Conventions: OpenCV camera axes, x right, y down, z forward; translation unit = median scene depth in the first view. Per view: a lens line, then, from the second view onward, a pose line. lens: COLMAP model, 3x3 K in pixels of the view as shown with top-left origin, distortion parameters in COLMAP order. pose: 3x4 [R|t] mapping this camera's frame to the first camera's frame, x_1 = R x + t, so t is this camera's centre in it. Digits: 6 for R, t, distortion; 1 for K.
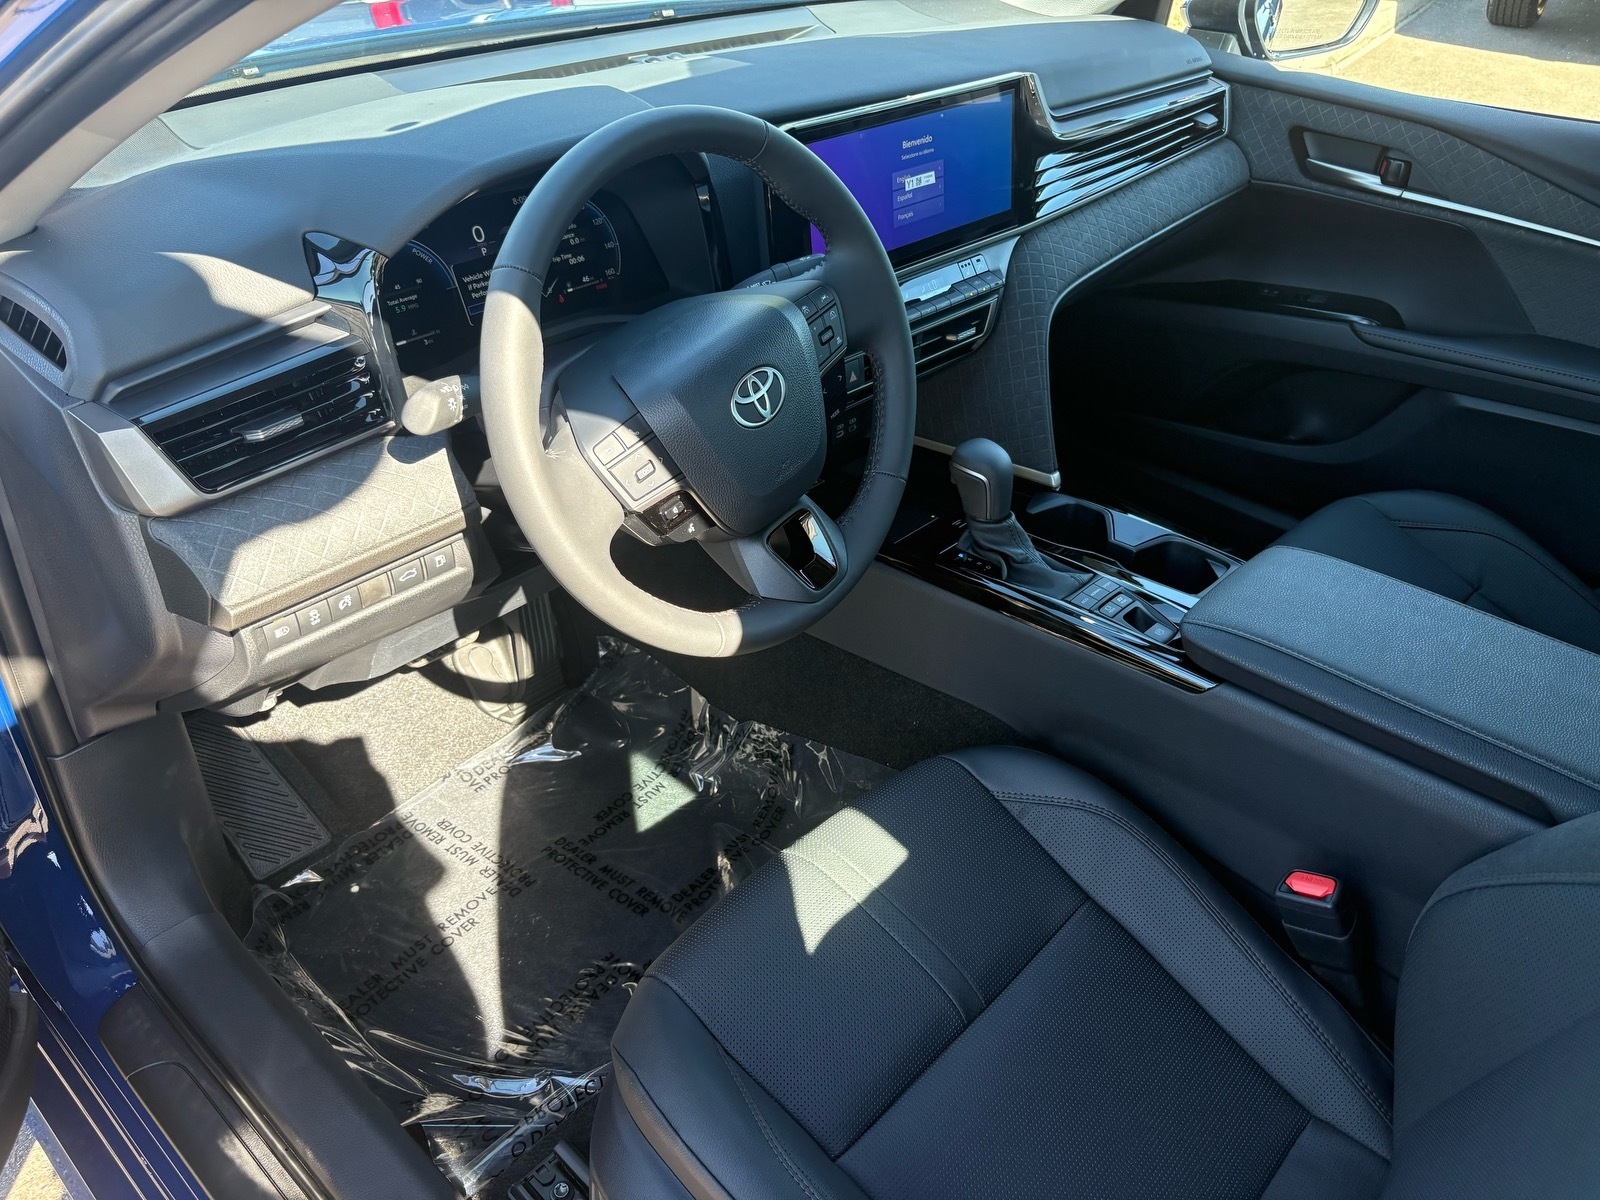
lens RADIAL K [[1230.1, 0, 800.0], [0, 1230.1, 600.0], [0, 0, 1]] dist [0.048676, -0.072275]
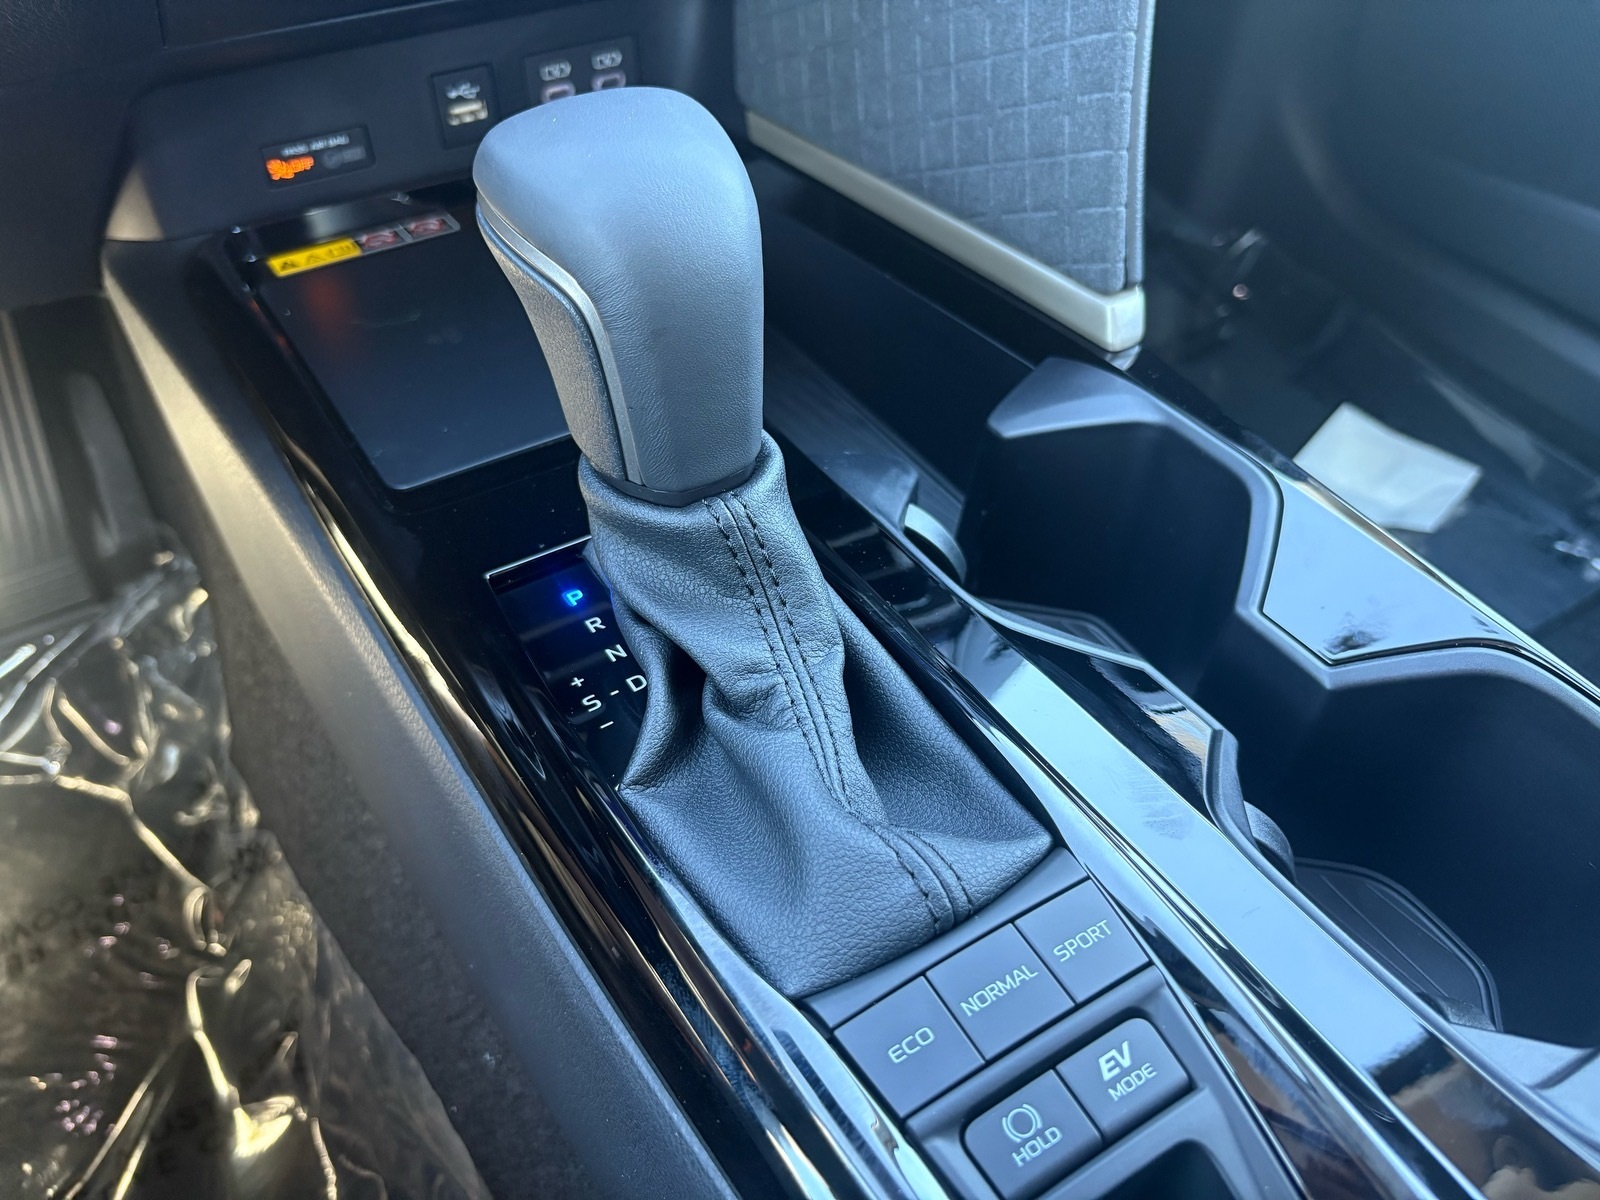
lens RADIAL K [[1271.6, 0, 800.0], [0, 1271.6, 600.0], [0, 0, 1]] dist [-0.007039, -0.043549]
pose [[0.967595, 0.162437, -0.193322, 0.216232], [-0.124712, 0.973146, 0.193477, -0.087606], [0.219559, -0.163098, 0.961870, 0.741422]]
